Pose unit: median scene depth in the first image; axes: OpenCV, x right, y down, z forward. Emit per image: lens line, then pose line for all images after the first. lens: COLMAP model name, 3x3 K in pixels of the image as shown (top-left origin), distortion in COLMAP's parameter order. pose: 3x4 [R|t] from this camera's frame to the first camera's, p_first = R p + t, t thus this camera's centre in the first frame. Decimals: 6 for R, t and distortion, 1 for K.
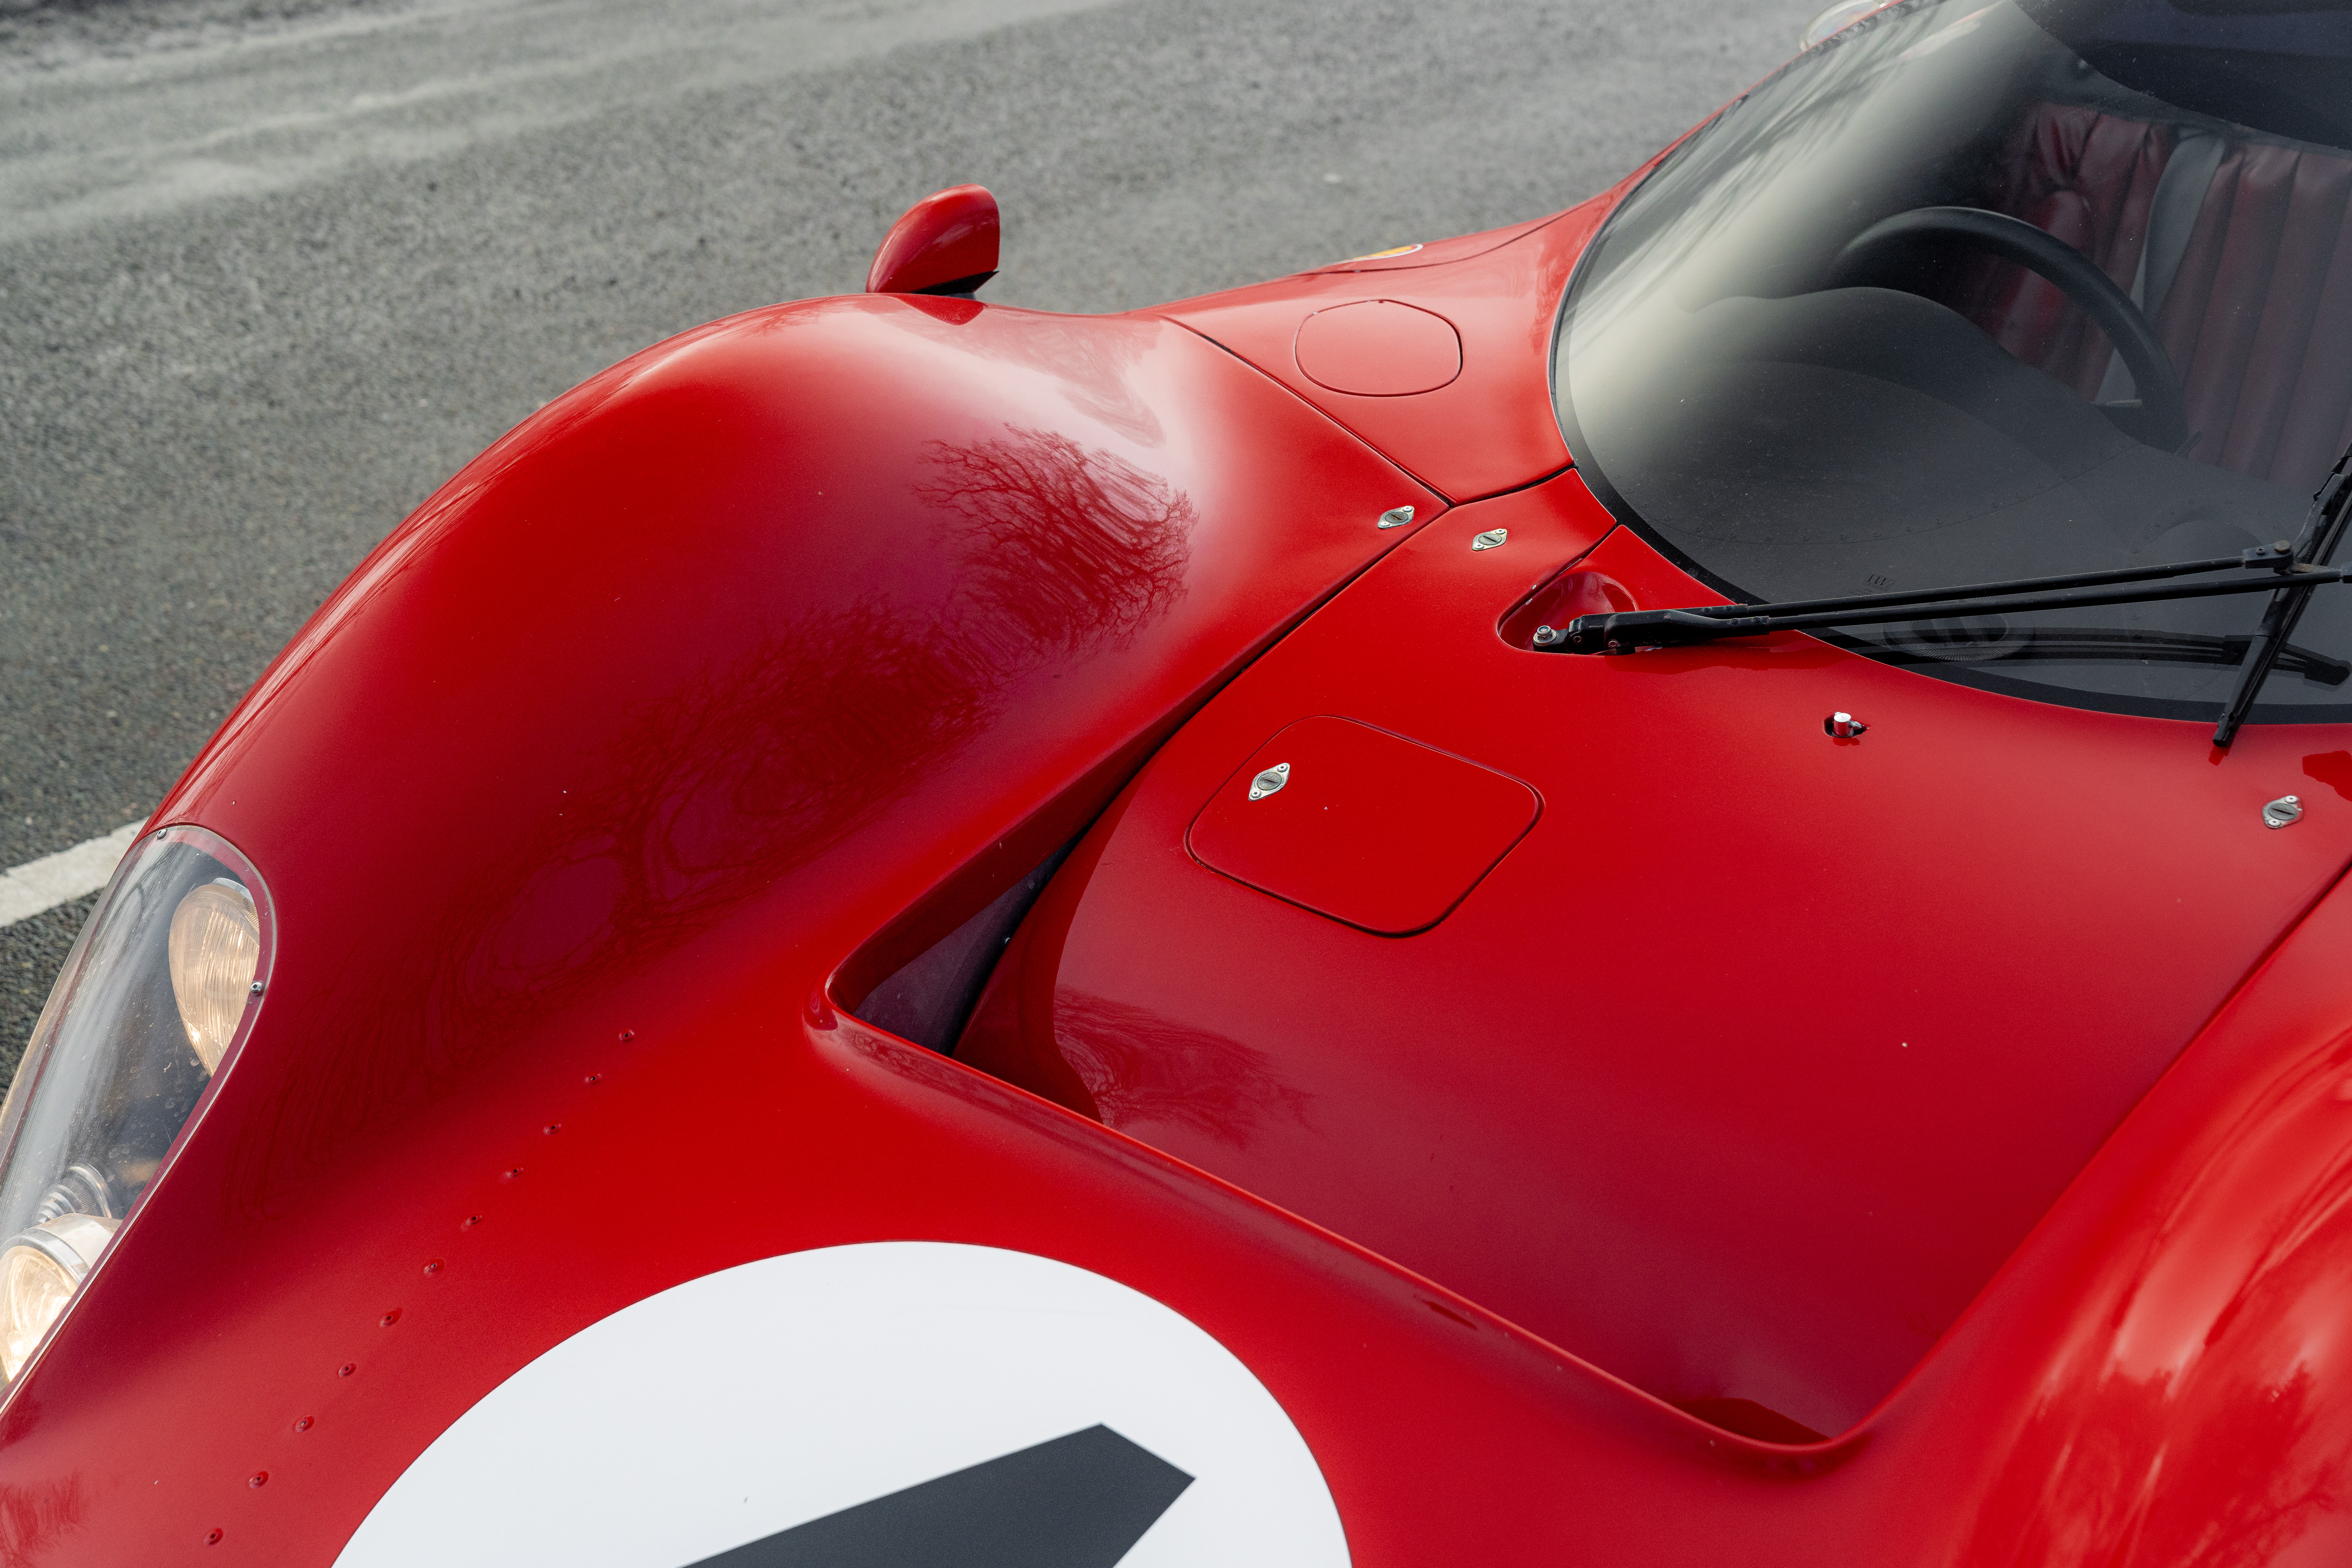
lens RADIAL K [[3302.6, 0, 1166.1], [0, 3302.6, 781.9], [0, 0, 1]] dist [0.093764, 0.016585]
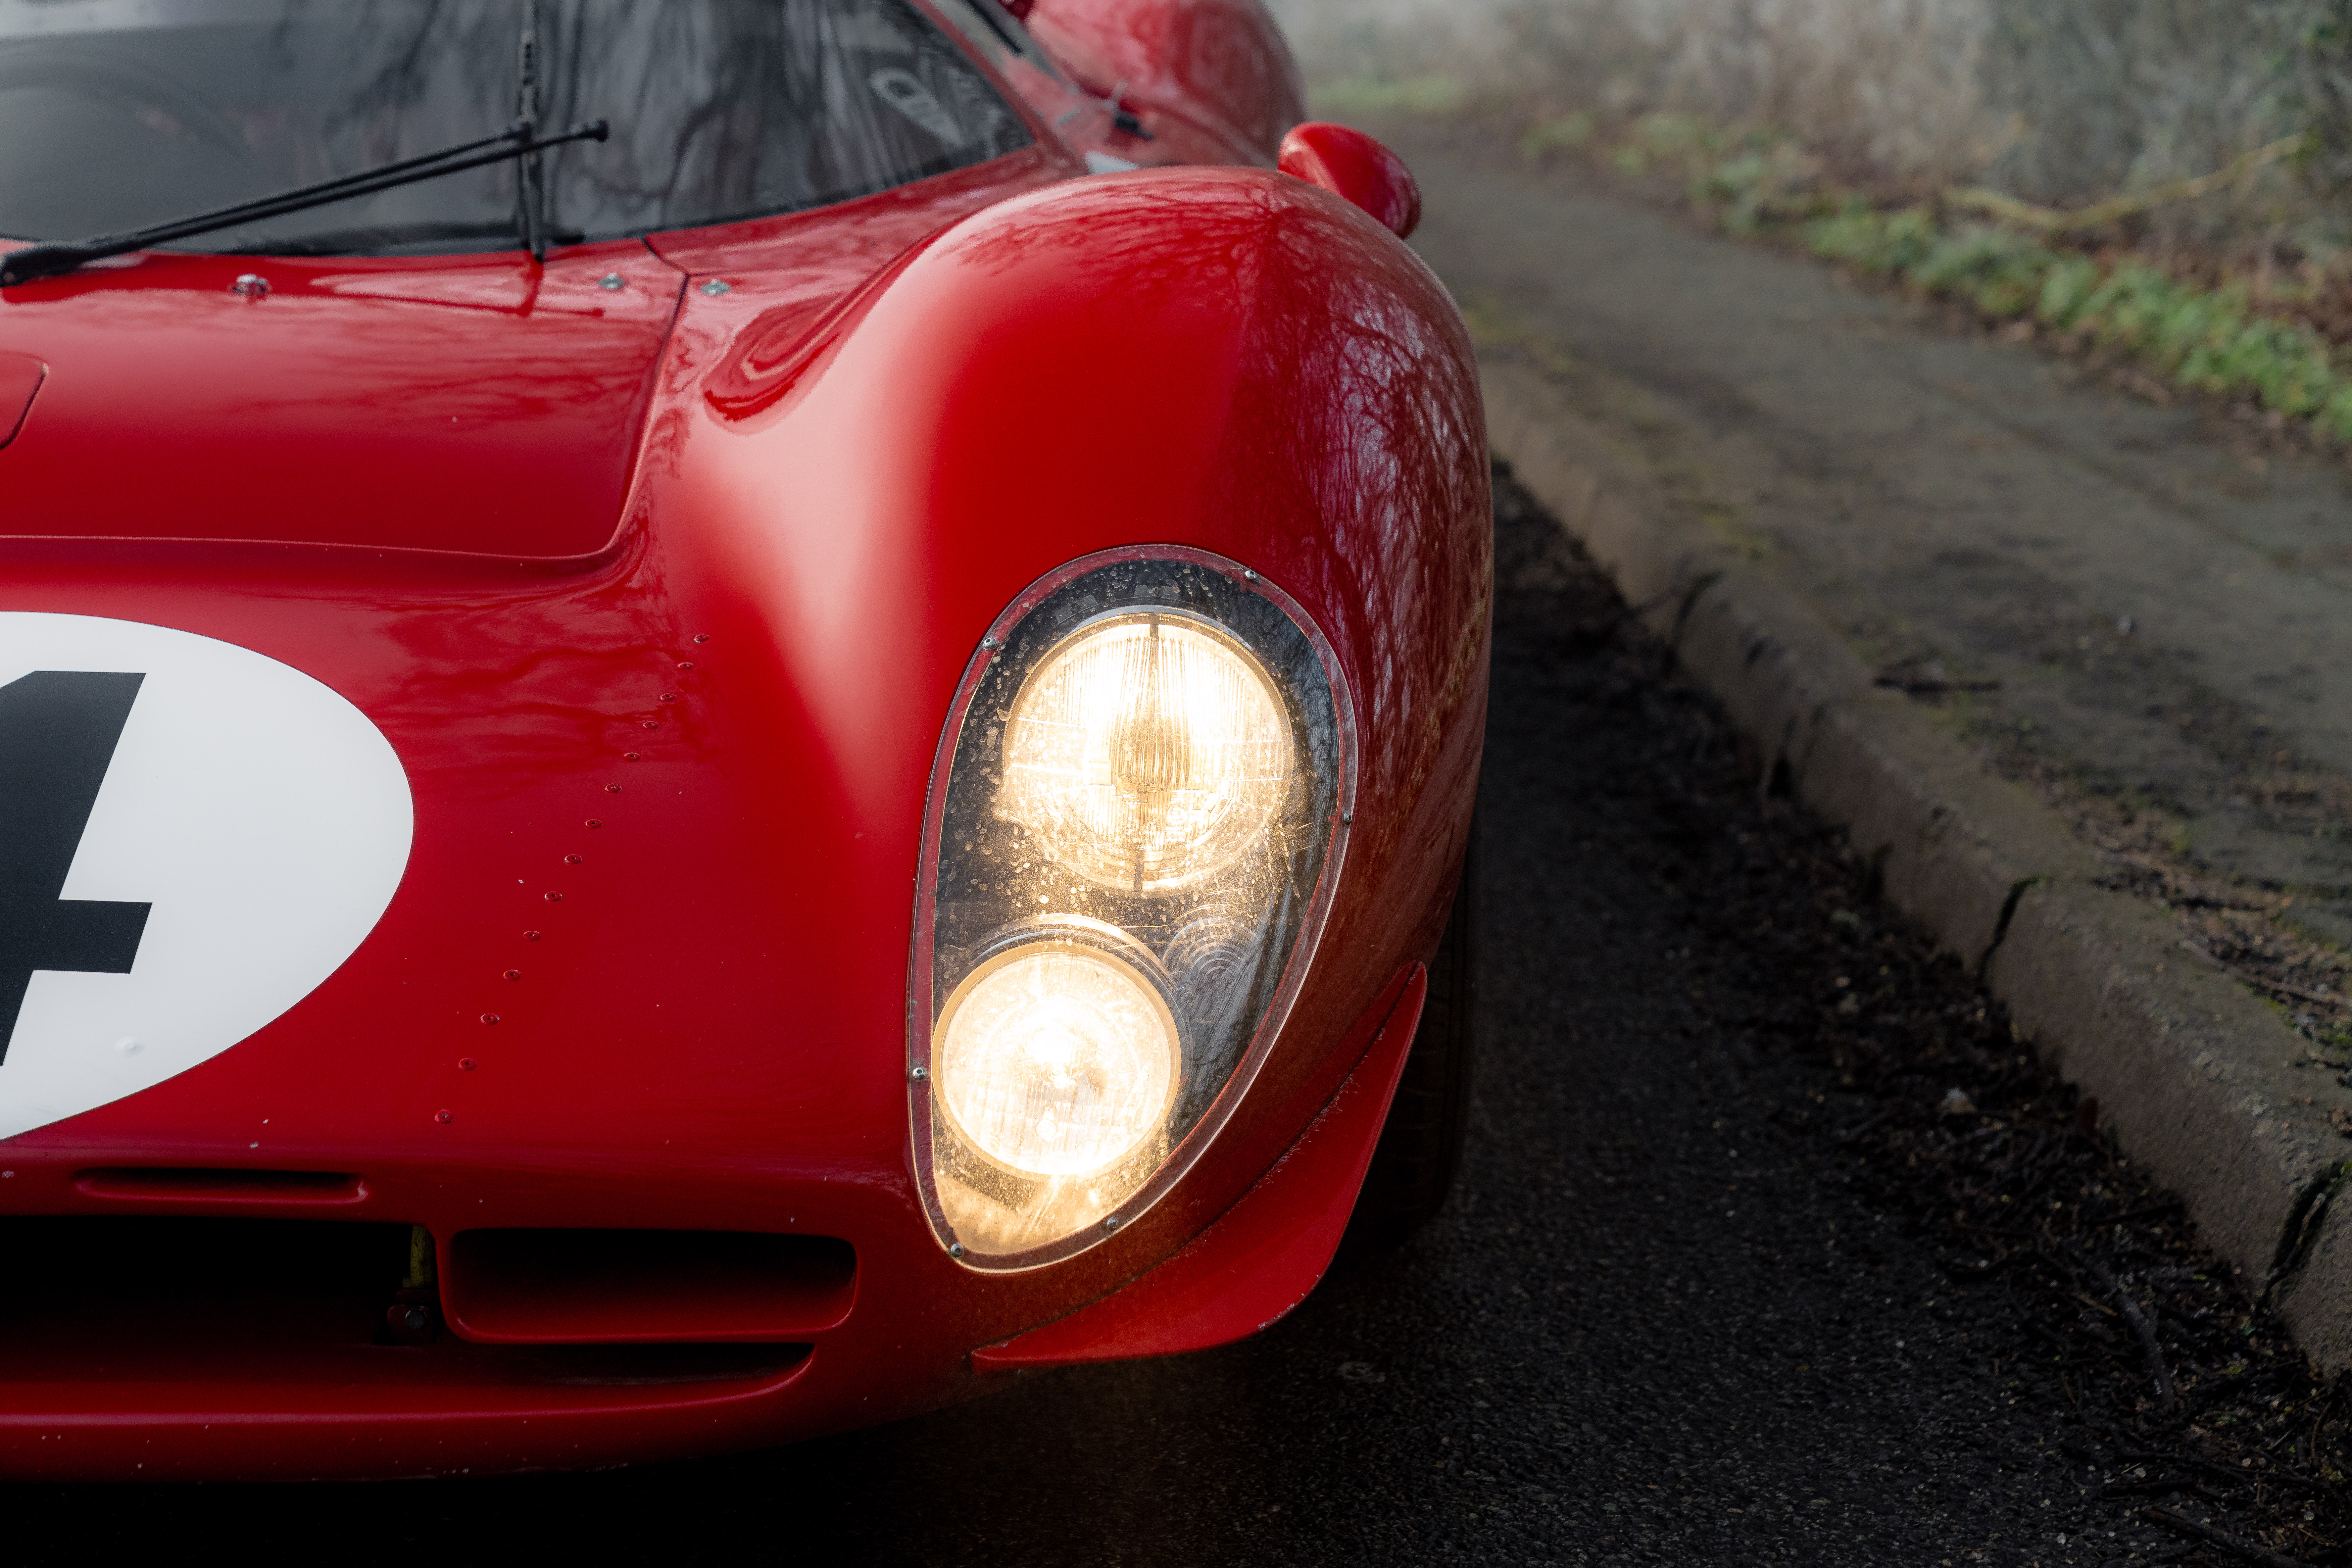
lens RADIAL K [[4621.4, 0, 1176.0], [0, 4621.4, 784.0], [0, 0, 1]] dist [0.044393, 0.366029]
pose [[0.747287, -0.153821, 0.646452, -0.593608], [0.301869, 0.945246, -0.124037, 0.423069], [-0.591977, 0.287836, 0.752804, -0.332536]]
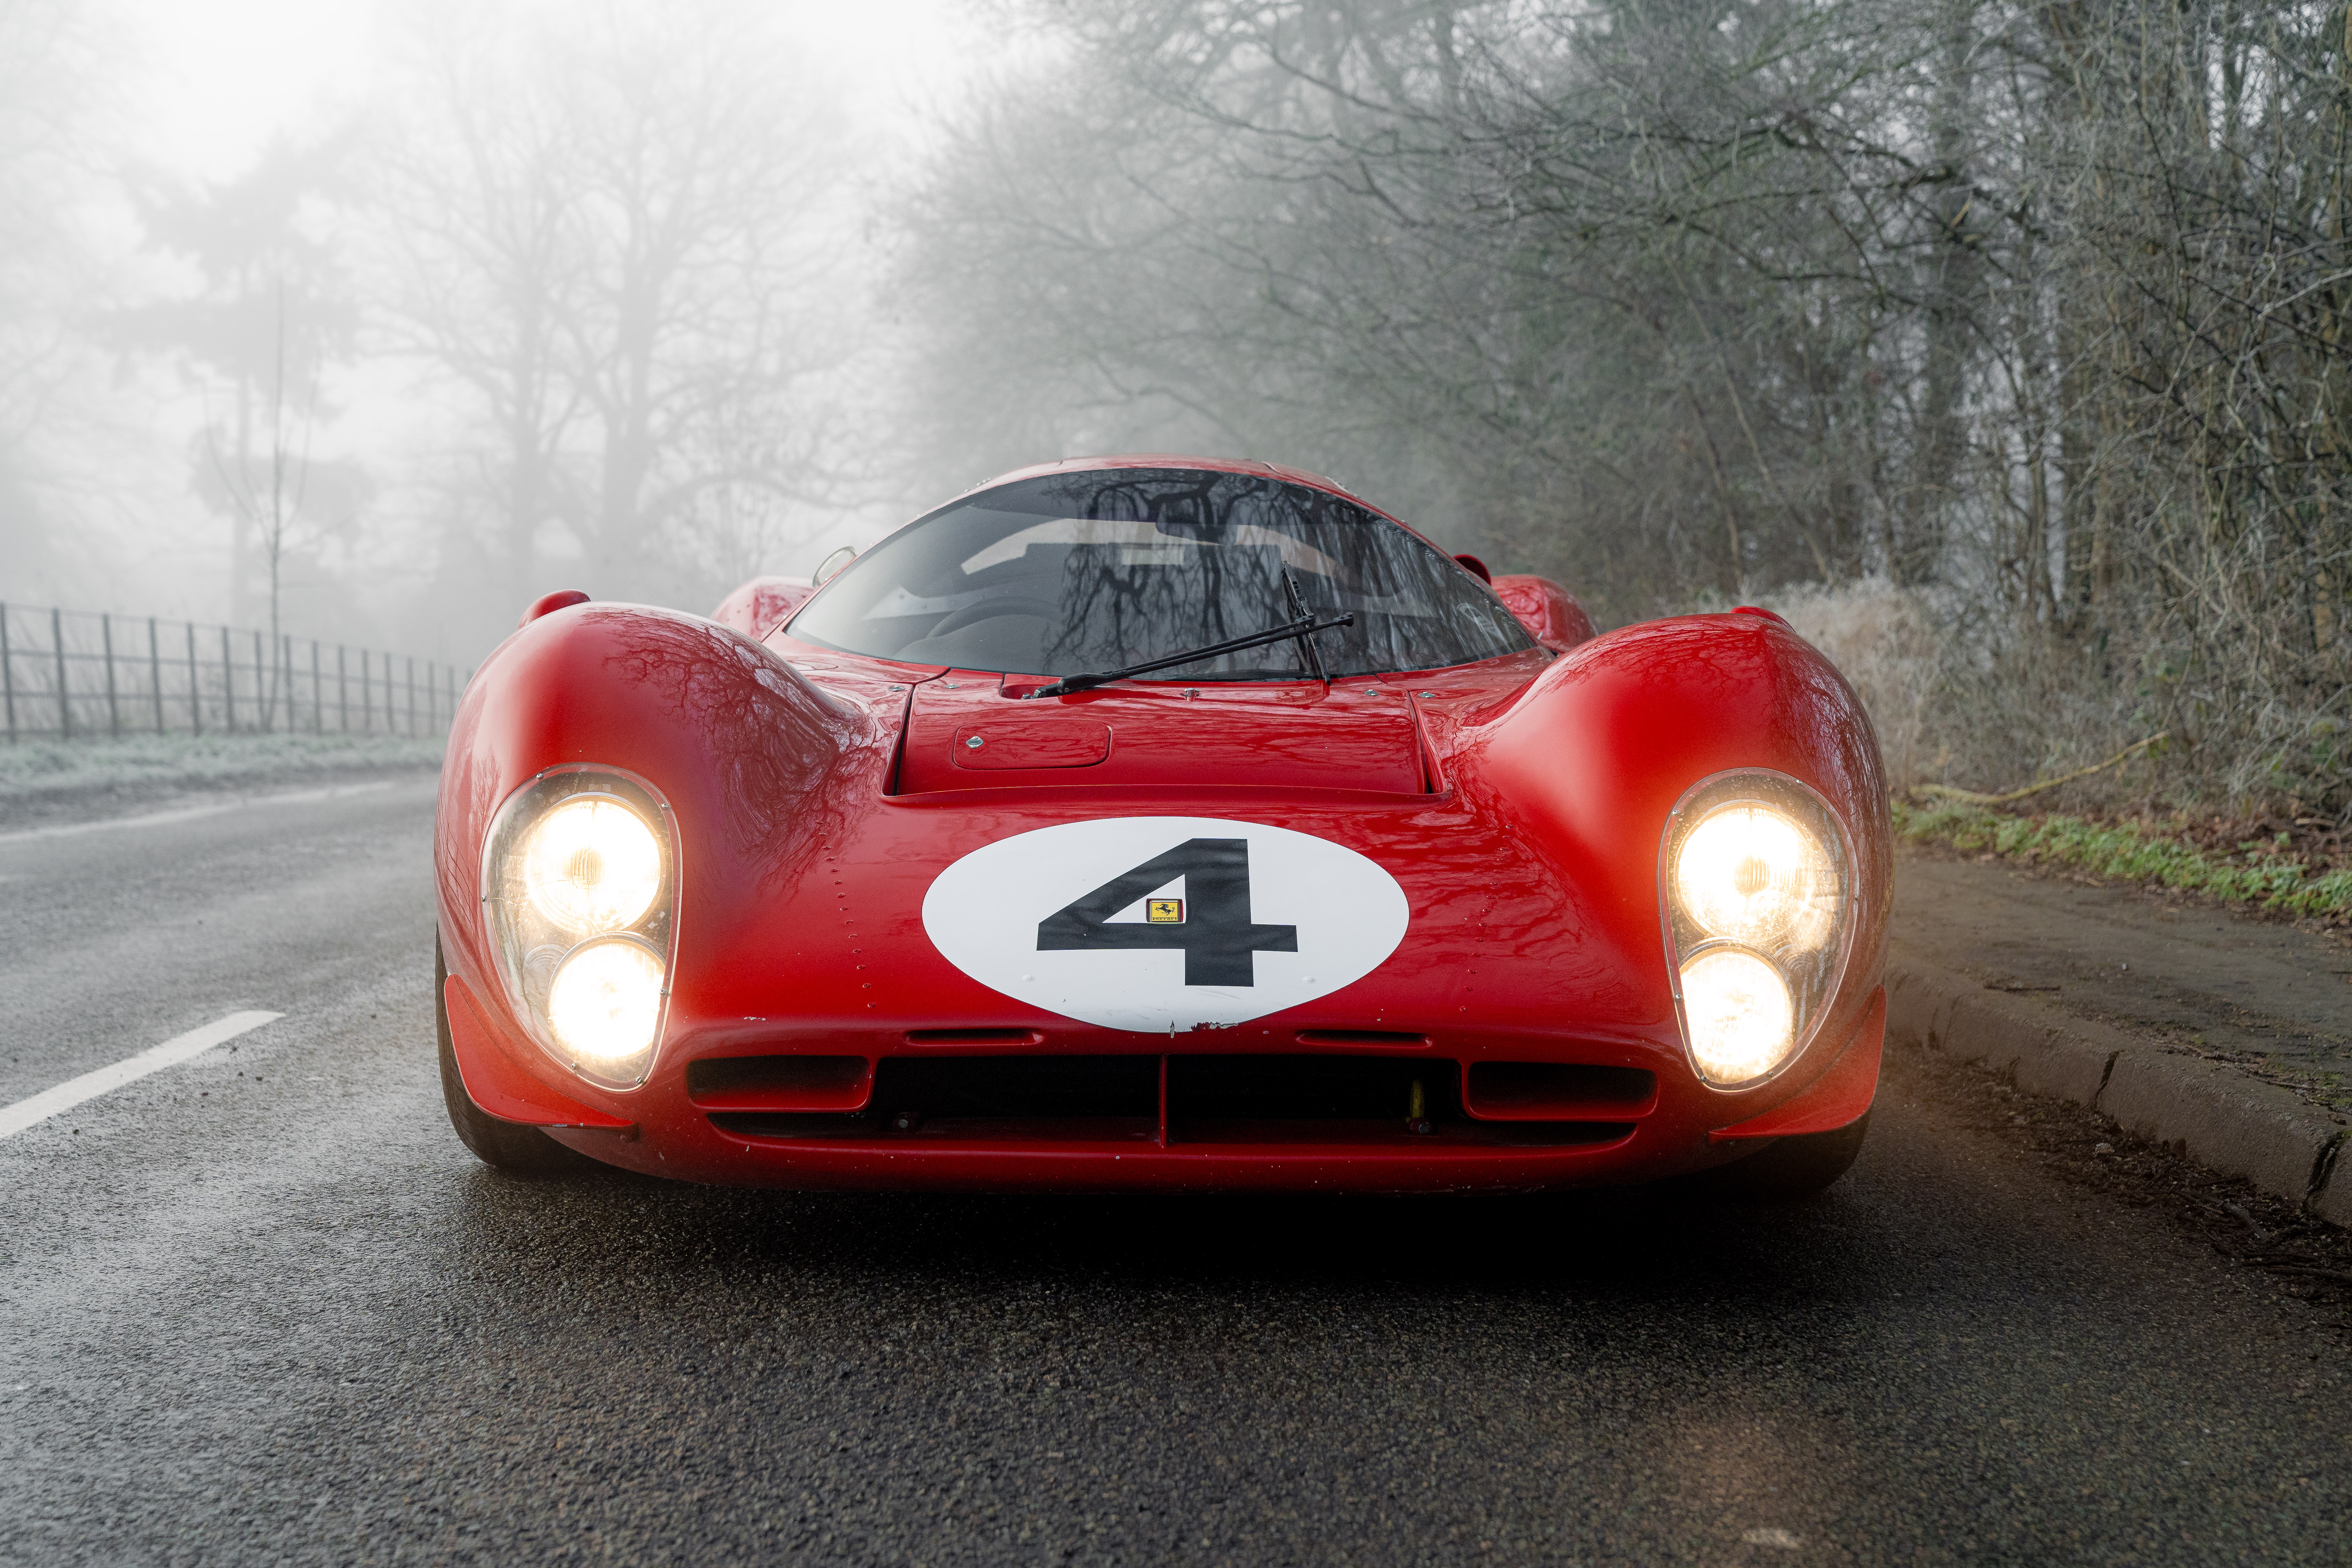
lens RADIAL K [[3497.7, 0, 1177.8], [0, 3497.7, 789.7], [0, 0, 1]] dist [0.088088, 0.077914]
pose [[0.754898, -0.059305, 0.653155, -1.254720], [0.307142, 0.911909, -0.272187, 0.637056], [-0.579476, 0.406085, 0.706613, -0.569289]]
